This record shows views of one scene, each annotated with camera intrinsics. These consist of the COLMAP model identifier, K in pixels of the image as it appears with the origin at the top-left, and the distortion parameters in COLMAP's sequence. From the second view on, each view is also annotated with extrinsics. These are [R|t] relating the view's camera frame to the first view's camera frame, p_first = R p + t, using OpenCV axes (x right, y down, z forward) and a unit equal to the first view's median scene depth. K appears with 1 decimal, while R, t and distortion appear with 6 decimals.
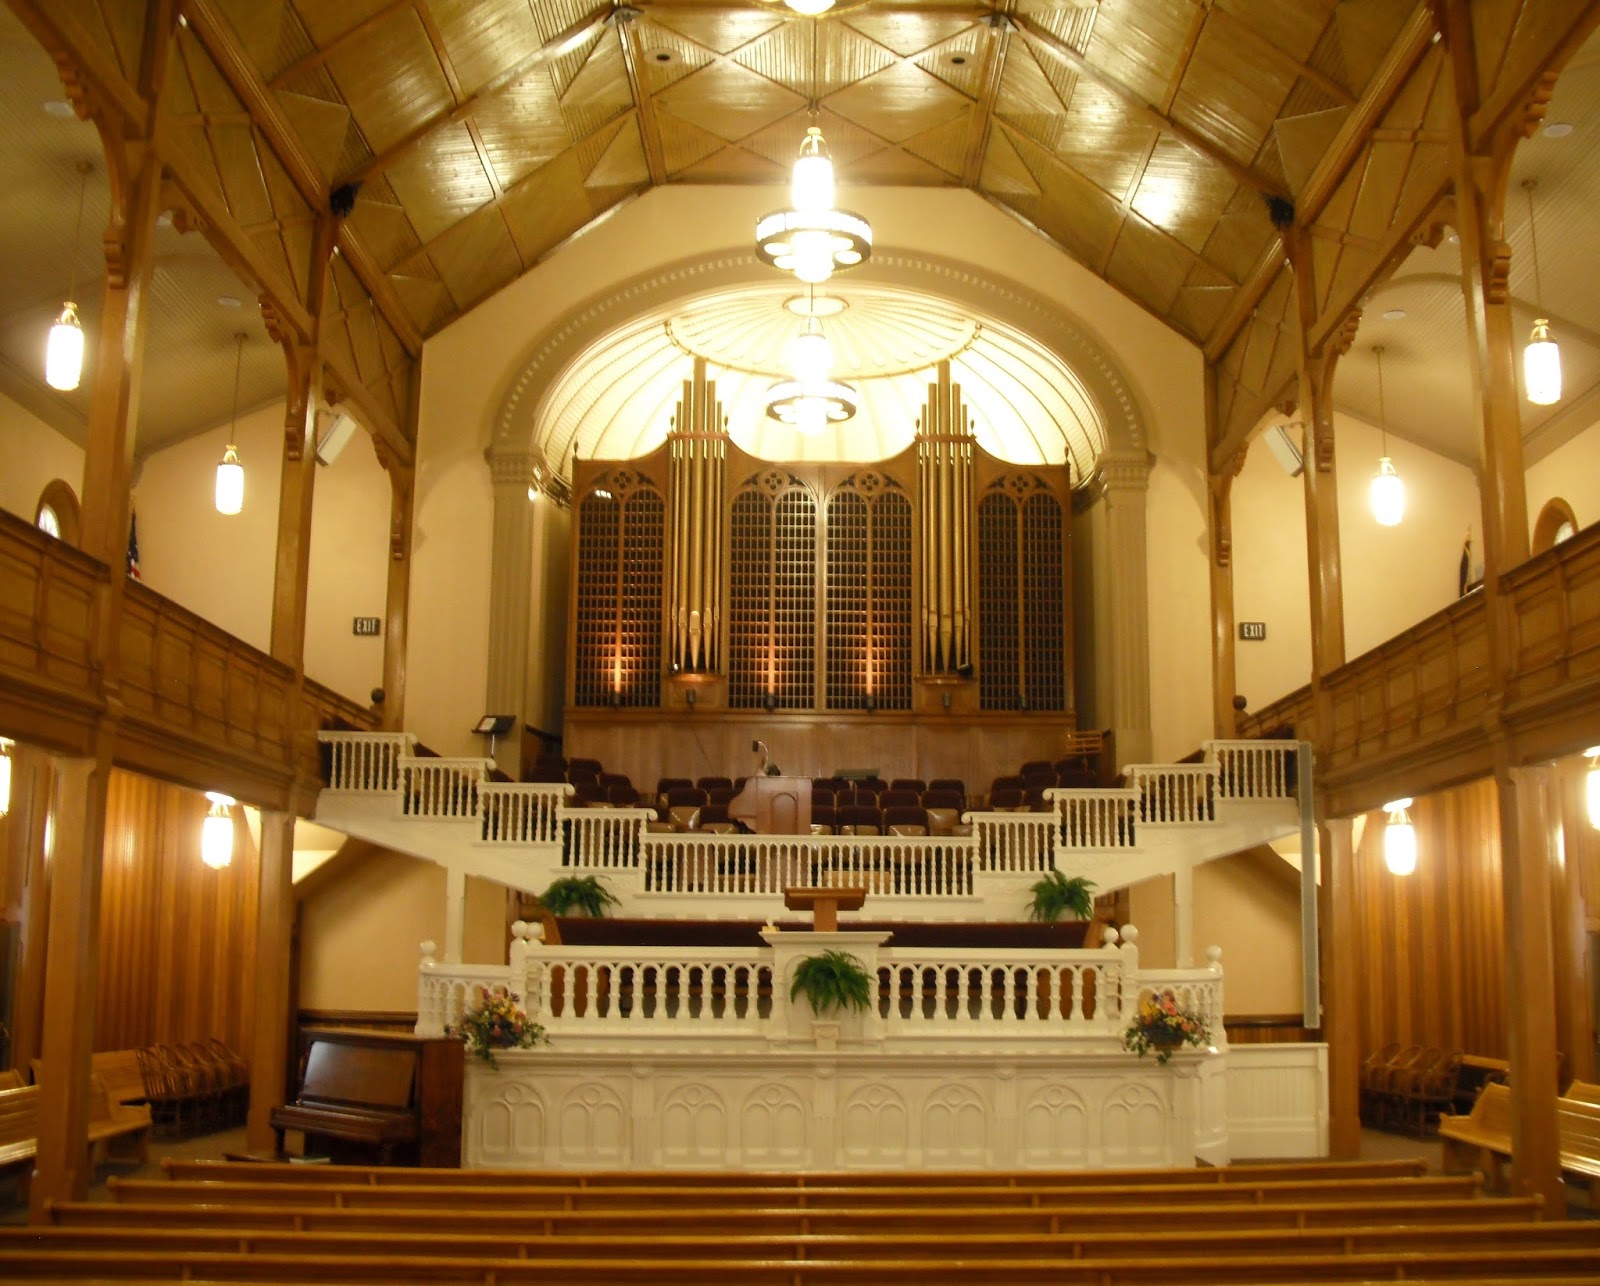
lens RADIAL K [[1790.5, 0, 800.0], [0, 1790.5, 643.0], [0, 0, 1]] dist [-0.128103, 0.000622]
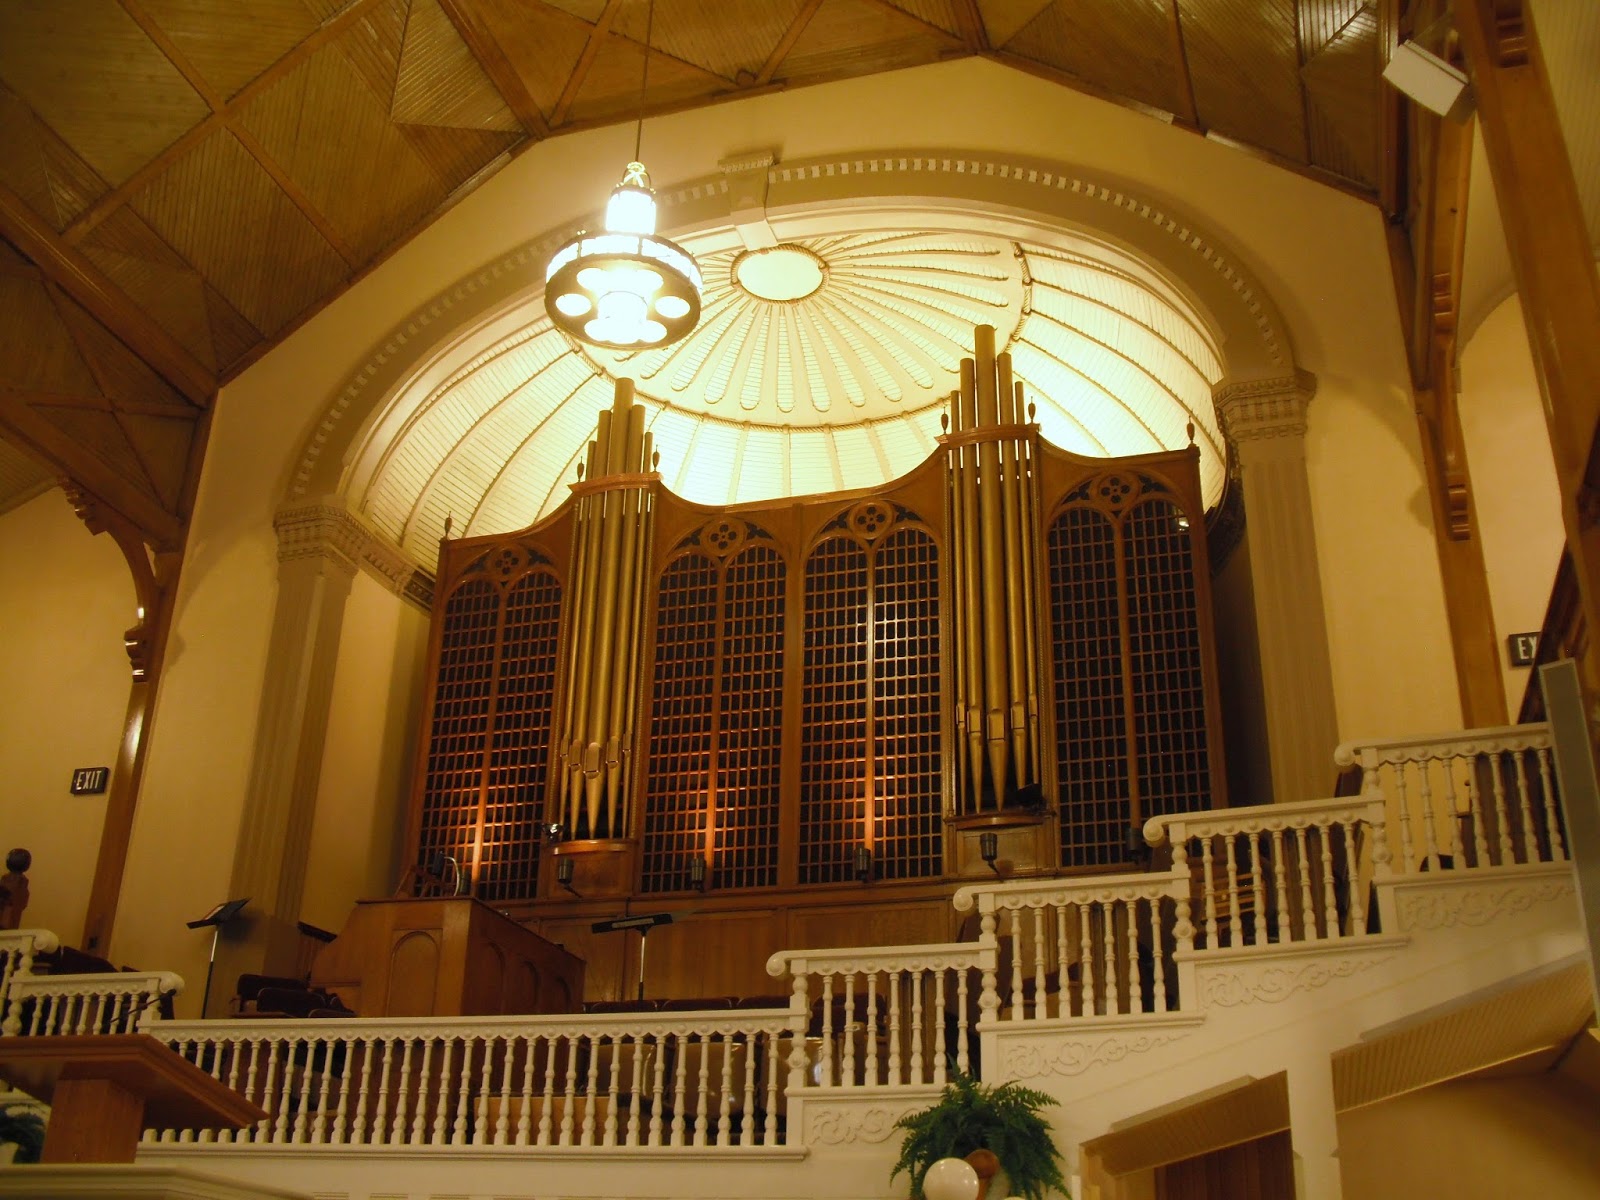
lens RADIAL K [[1674.5, 0, 800.0], [0, 1674.5, 600.0], [0, 0, 1]] dist [-0.179044, 0.118288]
pose [[0.959265, -0.109935, -0.260239, 0.165421], [0.035271, 0.960576, -0.275771, 0.096816], [0.280297, 0.255359, 0.925325, 0.475876]]
